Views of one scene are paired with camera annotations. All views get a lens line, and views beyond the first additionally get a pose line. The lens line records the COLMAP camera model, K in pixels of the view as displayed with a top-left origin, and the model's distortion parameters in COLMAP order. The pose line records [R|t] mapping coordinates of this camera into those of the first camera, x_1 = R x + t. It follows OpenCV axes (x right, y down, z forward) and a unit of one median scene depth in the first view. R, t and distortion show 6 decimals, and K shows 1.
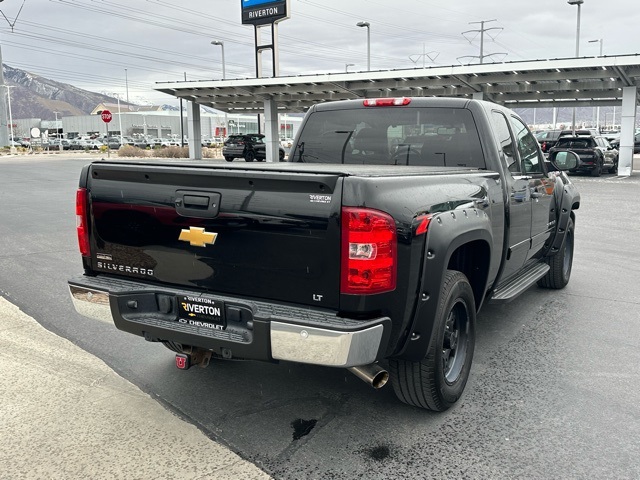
lens RADIAL K [[635.8, 0, 320.0], [0, 635.8, 240.0], [0, 0, 1]] dist [0.174013, -0.324632]
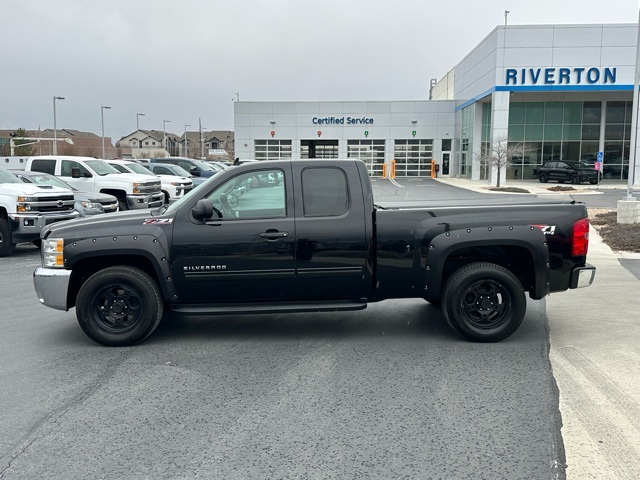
lens RADIAL K [[636.5, 0, 322.9], [0, 636.5, 236.2], [0, 0, 1]] dist [0.171811, -0.325263]
pose [[-0.535456, -0.084845, 0.840290, -1.255908], [0.125371, 0.975933, 0.178431, -0.370873], [-0.835206, 0.200890, -0.511932, 2.135805]]
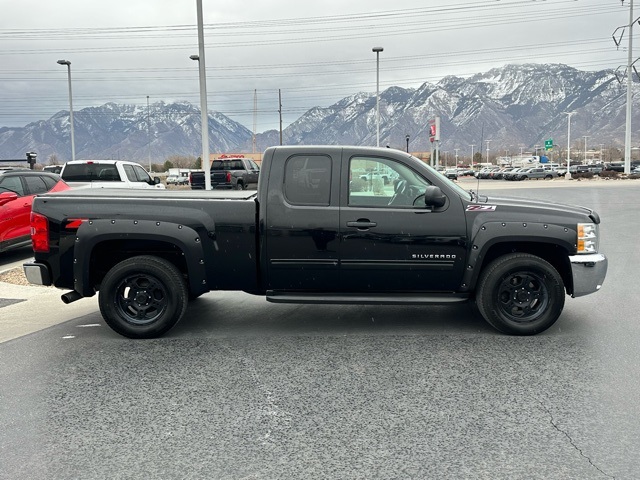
lens RADIAL K [[636.5, 0, 322.9], [0, 636.5, 236.2], [0, 0, 1]] dist [0.171811, -0.325263]
pose [[0.502293, 0.082377, -0.860764, 1.609744], [-0.116201, 0.992853, 0.027209, -0.090861], [0.856854, 0.086355, 0.508276, 0.472488]]
